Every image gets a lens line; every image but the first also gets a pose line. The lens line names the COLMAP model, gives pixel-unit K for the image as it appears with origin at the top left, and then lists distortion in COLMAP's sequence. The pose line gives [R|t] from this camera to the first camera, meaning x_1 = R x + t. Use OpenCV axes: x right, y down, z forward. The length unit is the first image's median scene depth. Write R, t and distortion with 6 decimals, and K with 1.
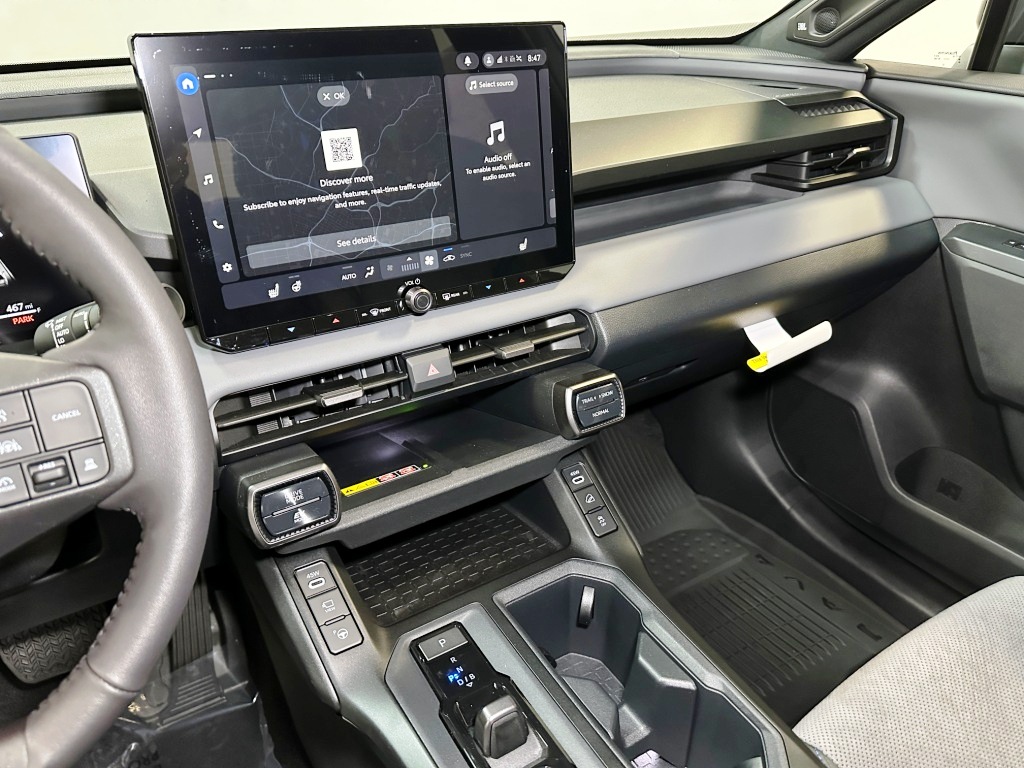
lens RADIAL K [[722.6, 0, 512.0], [0, 722.6, 384.0], [0, 0, 1]] dist [0.080632, -0.092507]
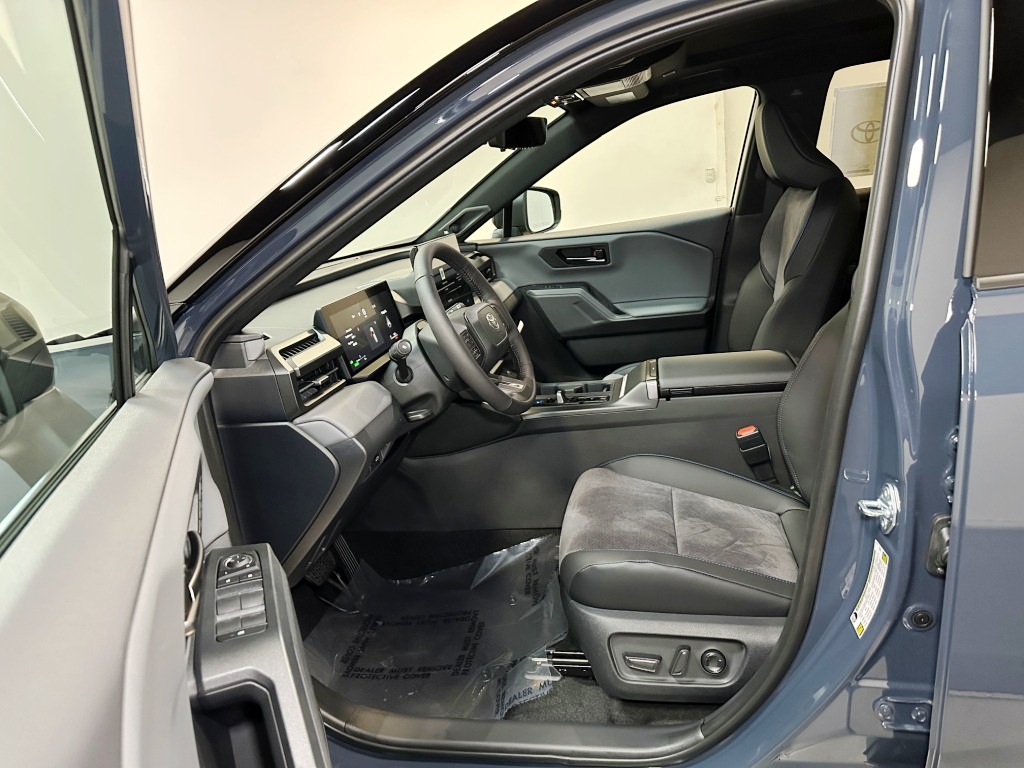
lens RADIAL K [[722.6, 0, 512.0], [0, 722.6, 384.0], [0, 0, 1]] dist [0.080632, -0.092507]
pose [[0.673092, -0.277708, 0.685438, -1.908026], [0.458690, 0.883783, -0.092359, 0.453160], [-0.580130, 0.376570, 0.722249, -1.083092]]
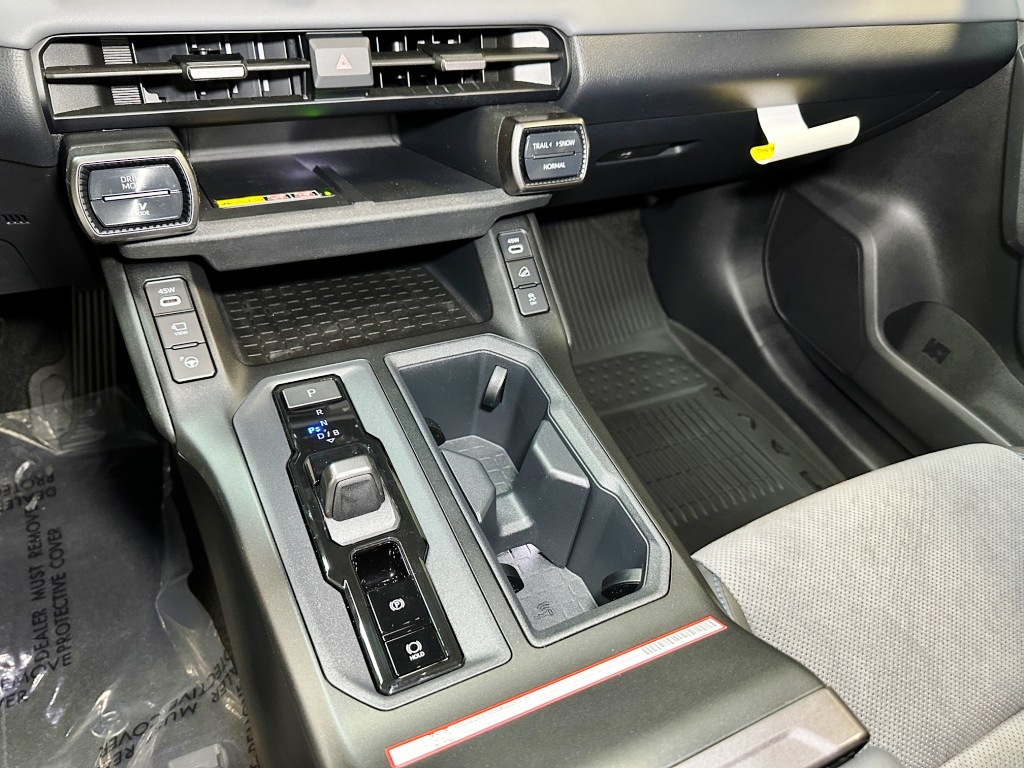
lens RADIAL K [[729.6, 0, 512.0], [0, 729.6, 384.0], [0, 0, 1]] dist [0.054949, -0.058655]
pose [[0.986320, 0.163345, 0.022151, 0.096601], [-0.163912, 0.957630, 0.236806, 0.085217], [0.017468, -0.237197, 0.971304, 0.142769]]
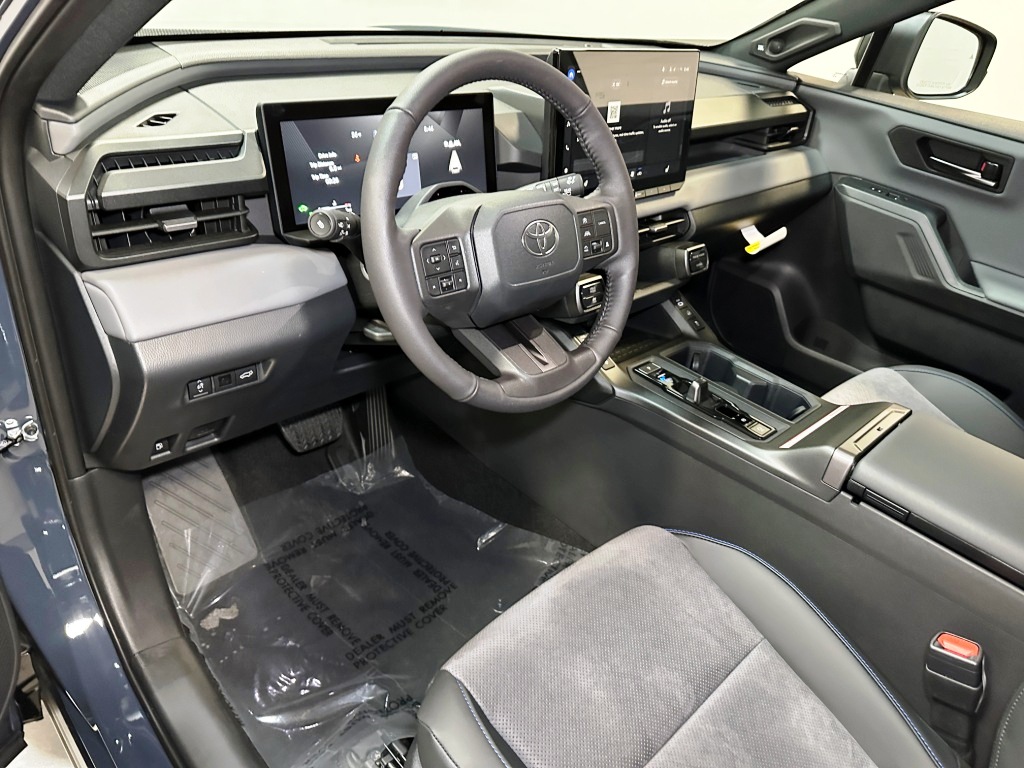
lens RADIAL K [[722.6, 0, 512.0], [0, 722.6, 384.0], [0, 0, 1]] dist [0.080632, -0.092507]
pose [[0.970385, -0.008754, 0.241405, -0.776334], [-0.005758, 0.998221, 0.059342, 0.232283], [-0.241495, -0.058975, 0.968608, -0.693961]]
